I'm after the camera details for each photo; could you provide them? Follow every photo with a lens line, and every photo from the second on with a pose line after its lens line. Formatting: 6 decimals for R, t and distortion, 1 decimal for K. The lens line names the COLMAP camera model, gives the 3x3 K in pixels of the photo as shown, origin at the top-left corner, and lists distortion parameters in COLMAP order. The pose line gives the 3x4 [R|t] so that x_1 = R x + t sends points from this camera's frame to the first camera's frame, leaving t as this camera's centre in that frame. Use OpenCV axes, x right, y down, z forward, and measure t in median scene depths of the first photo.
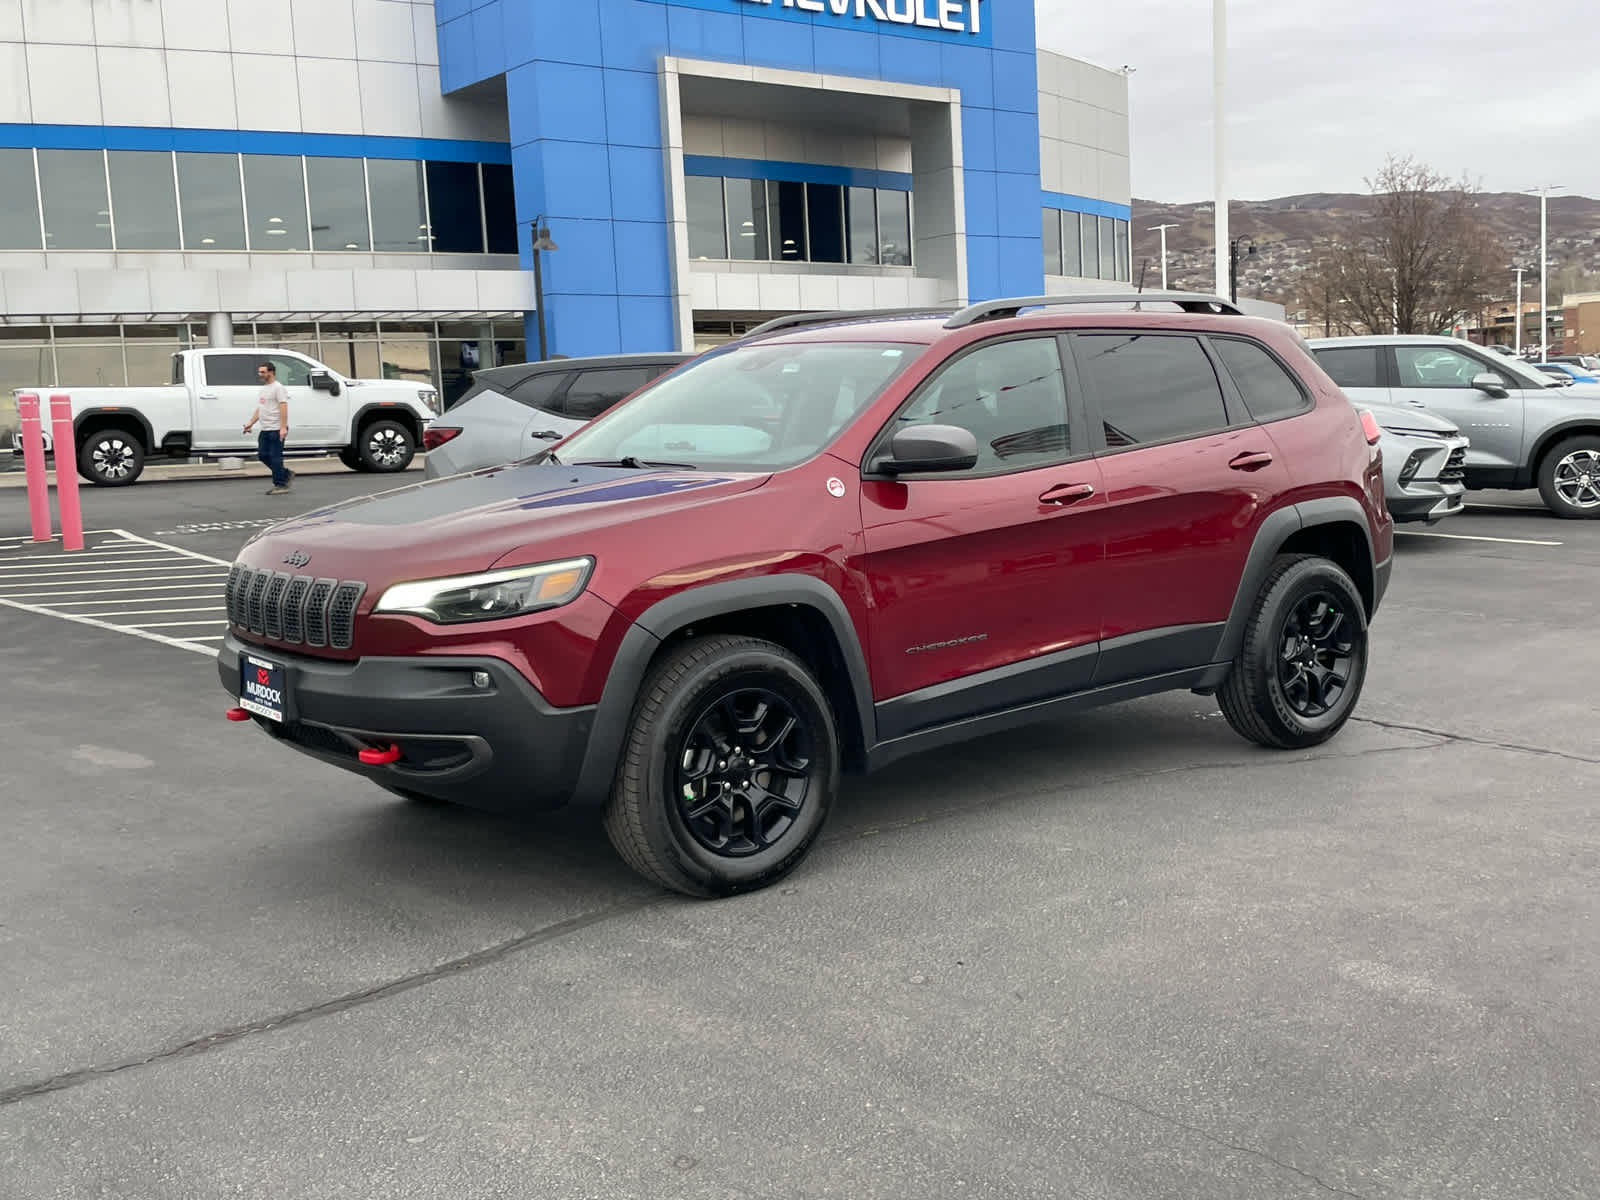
lens RADIAL K [[1751.0, 0, 831.8], [0, 1751.0, 597.8], [0, 0, 1]] dist [0.137400, -0.277820]
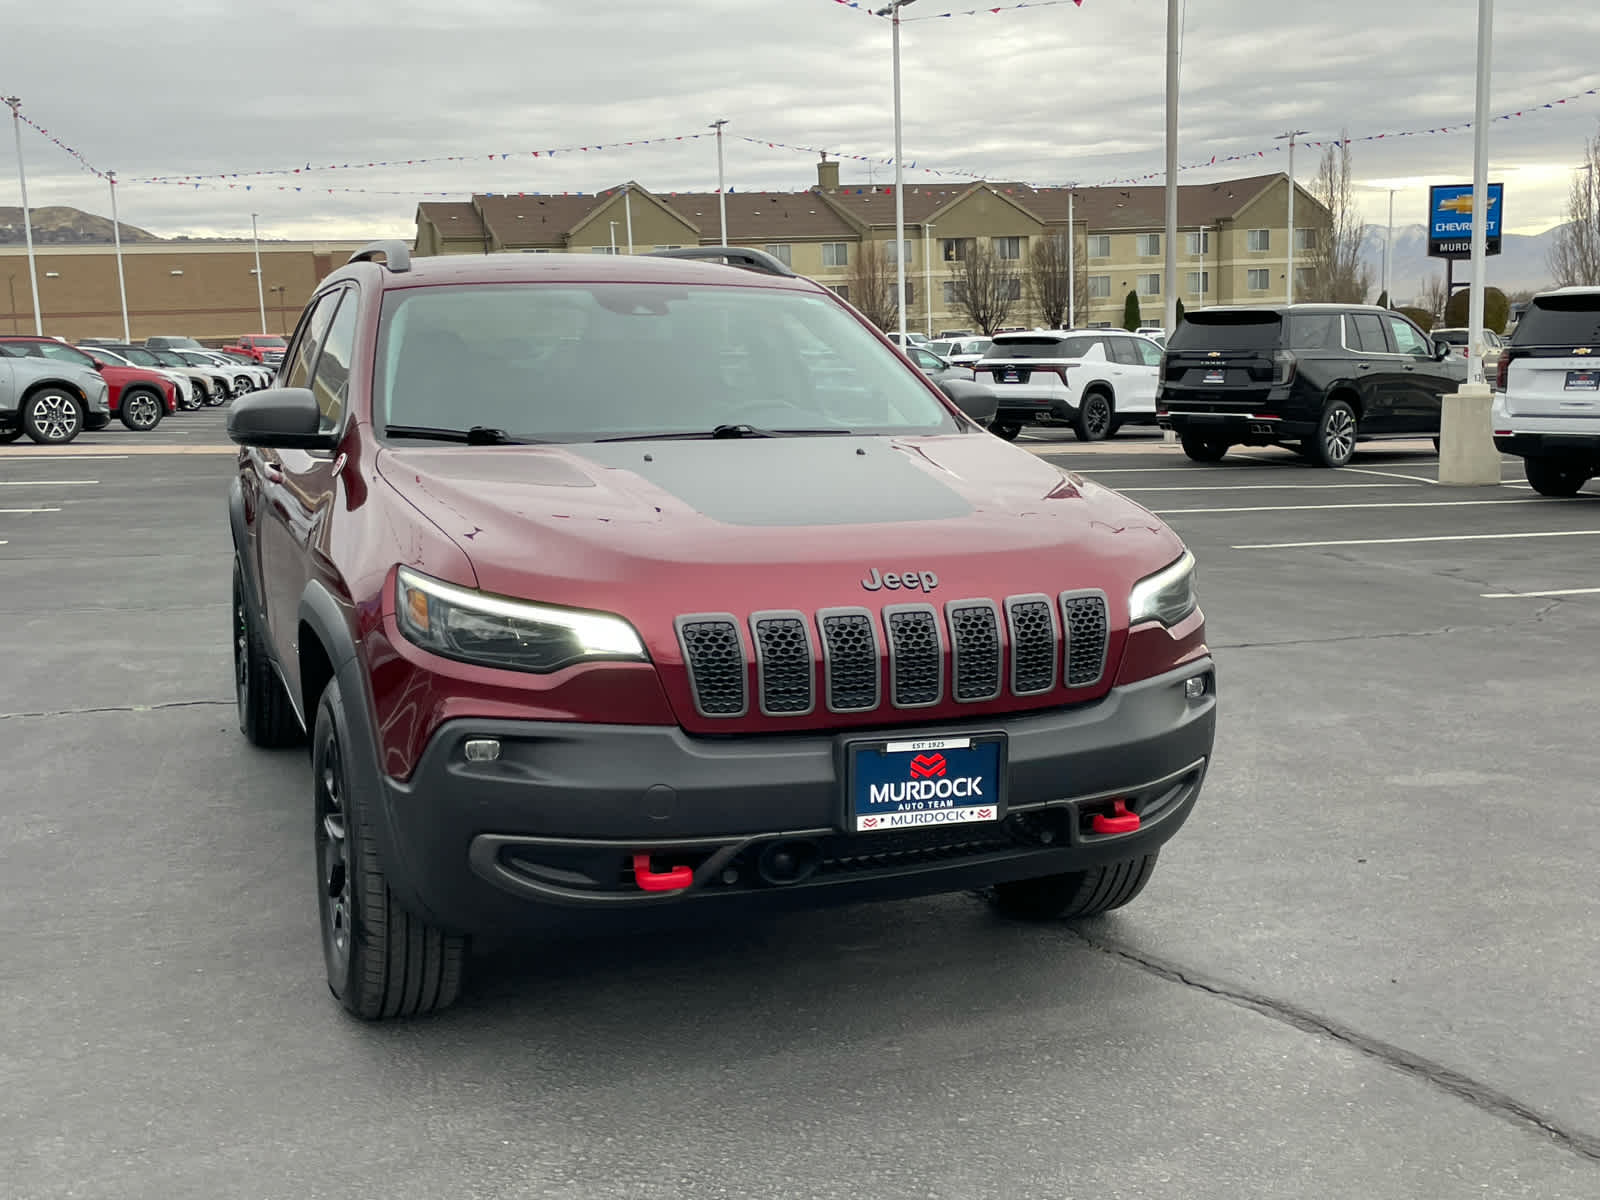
lens RADIAL K [[1756.2, 0, 828.3], [0, 1756.2, 595.3], [0, 0, 1]] dist [0.131267, -0.245795]
pose [[0.314940, -0.108509, 0.942888, -0.742336], [0.113586, 0.990612, 0.076062, -0.055516], [-0.942290, 0.083144, 0.324309, 0.658033]]
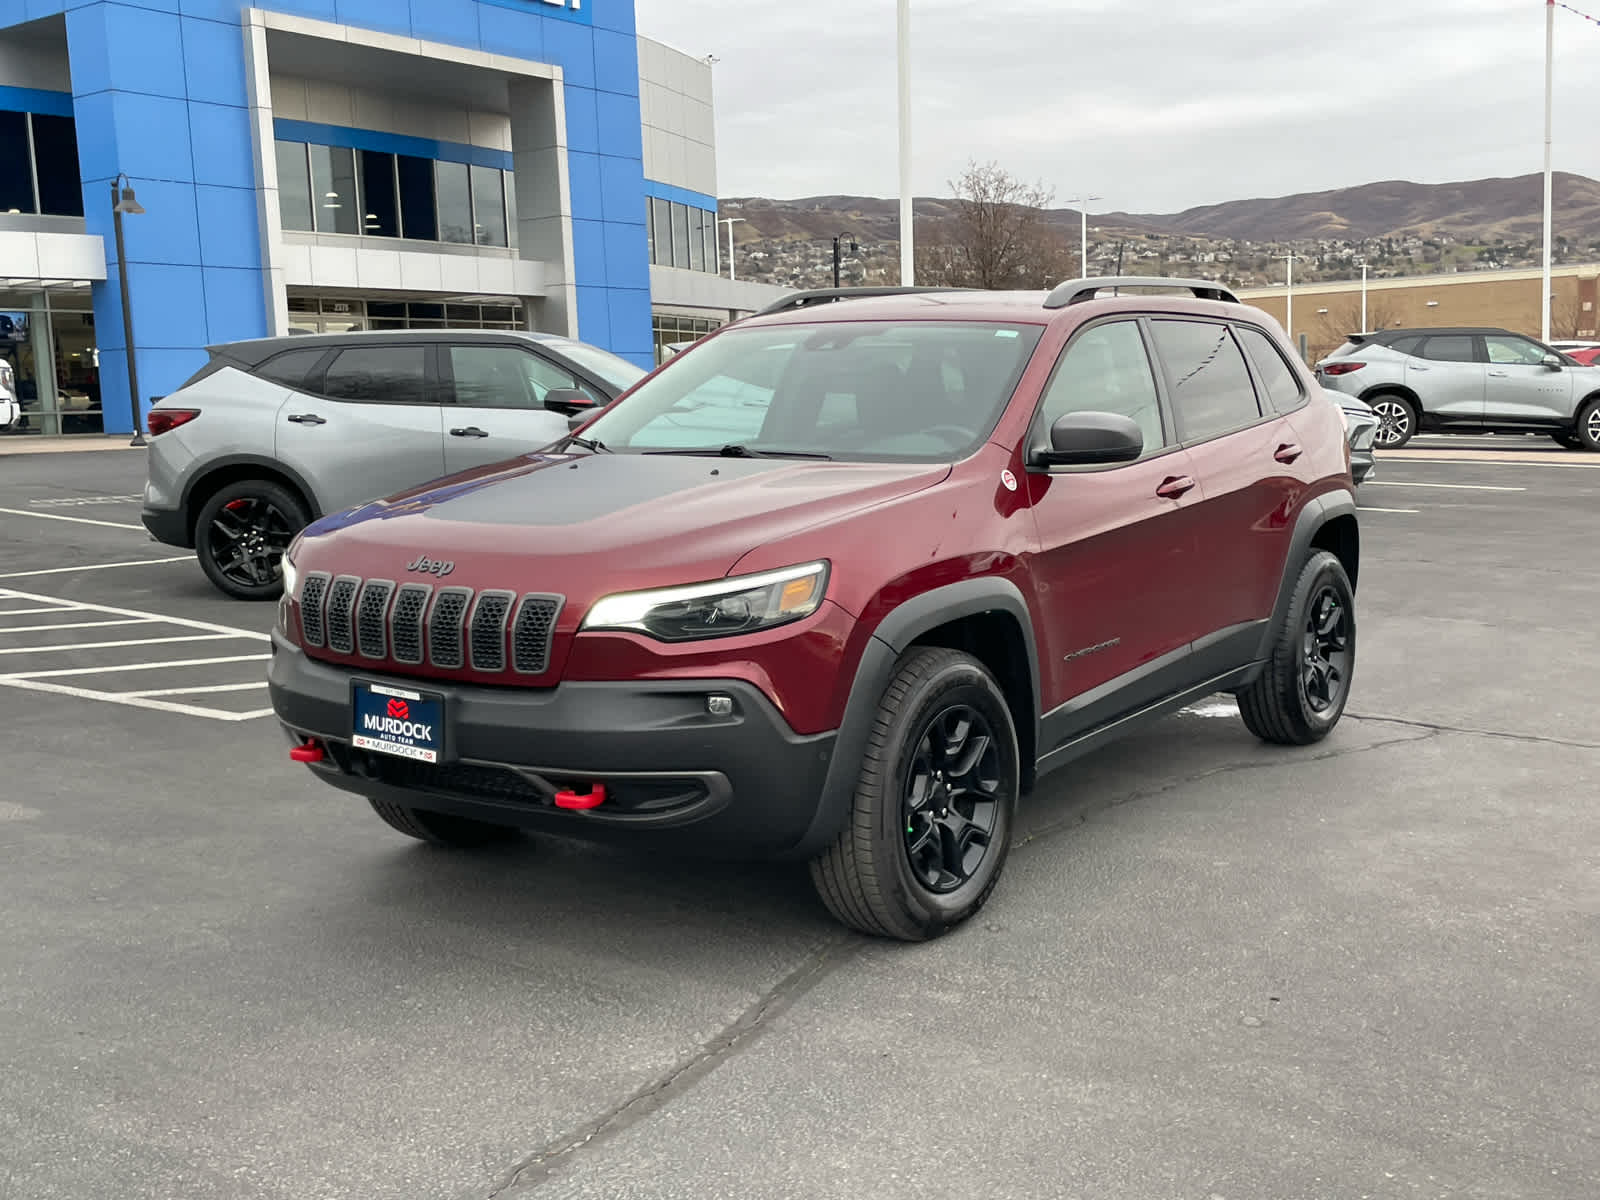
lens RADIAL K [[1753.9, 0, 827.2], [0, 1753.9, 615.2], [0, 0, 1]] dist [0.135892, -0.246805]
pose [[0.965614, -0.018454, 0.259323, -0.272706], [0.014643, 0.999755, 0.016622, -0.008117], [-0.259566, -0.012253, 0.965648, 0.118940]]
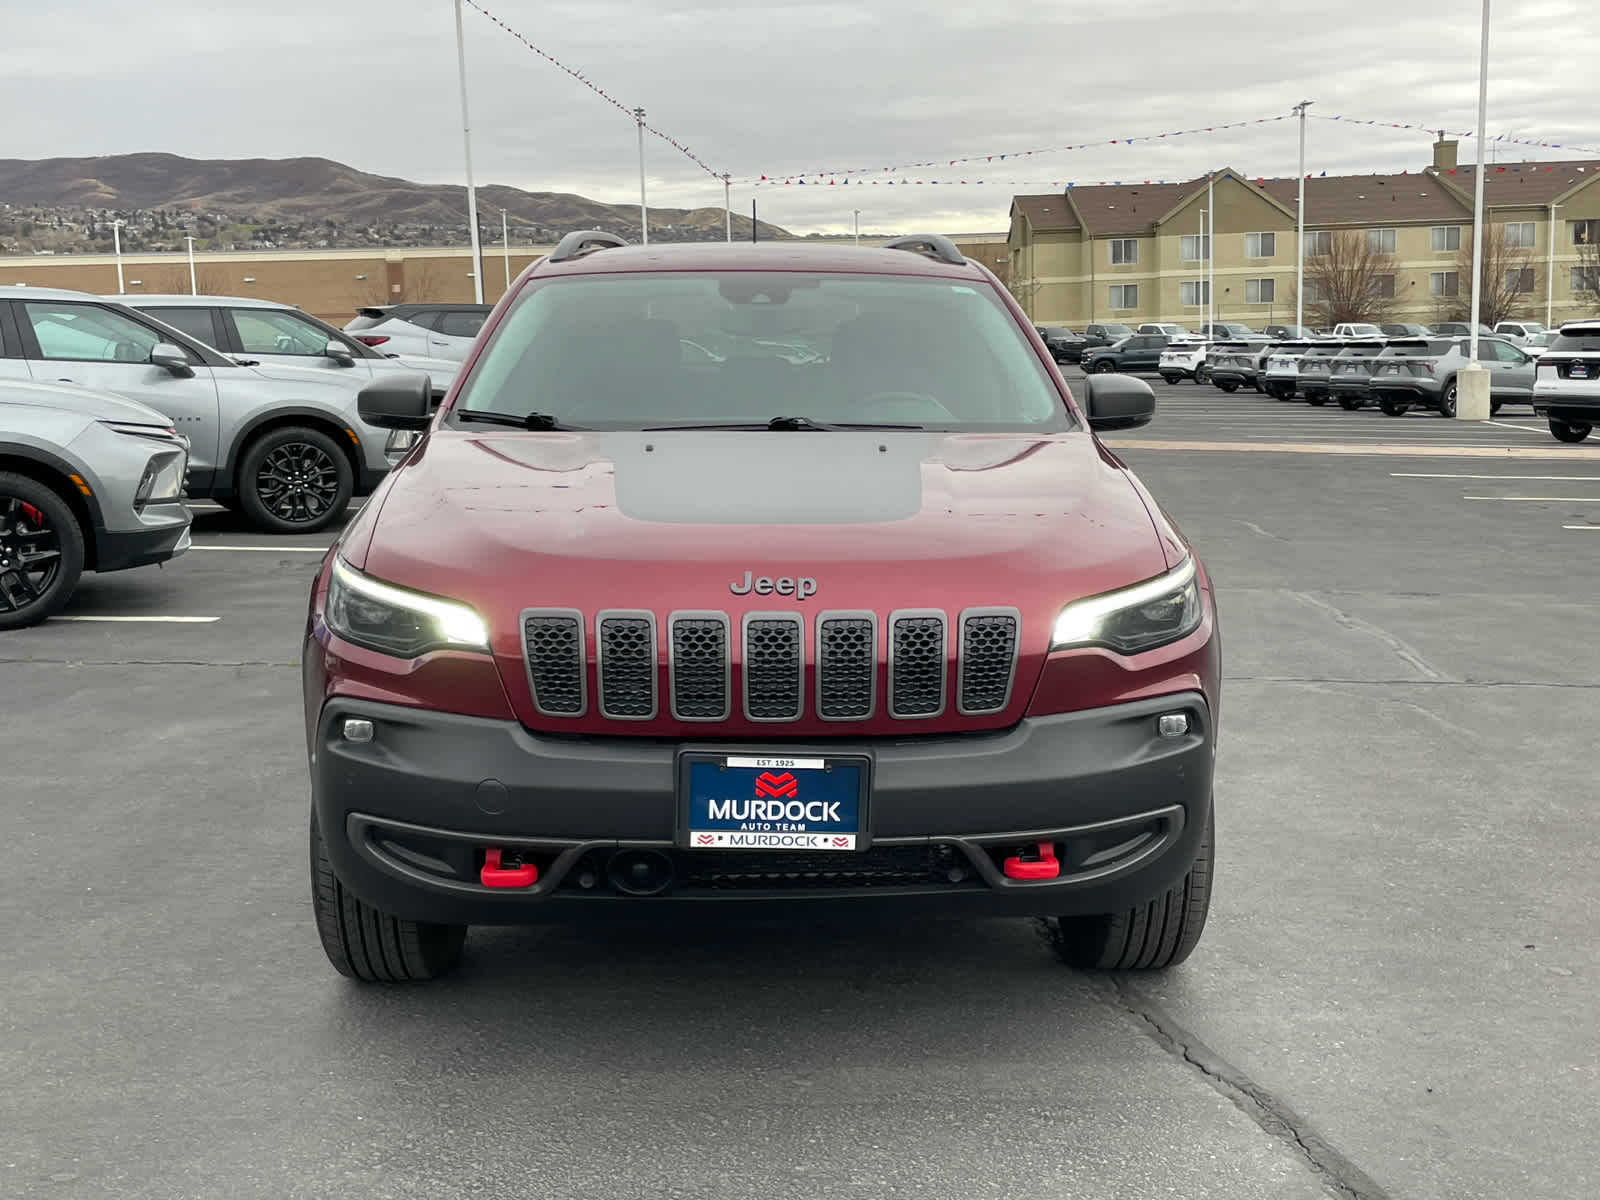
lens RADIAL K [[1756.2, 0, 828.3], [0, 1756.2, 595.3], [0, 0, 1]] dist [0.131267, -0.245795]
pose [[0.608367, -0.086433, 0.788935, -0.620721], [0.077373, 0.995776, 0.049430, -0.038153], [-0.789875, 0.030970, 0.612485, 0.495278]]
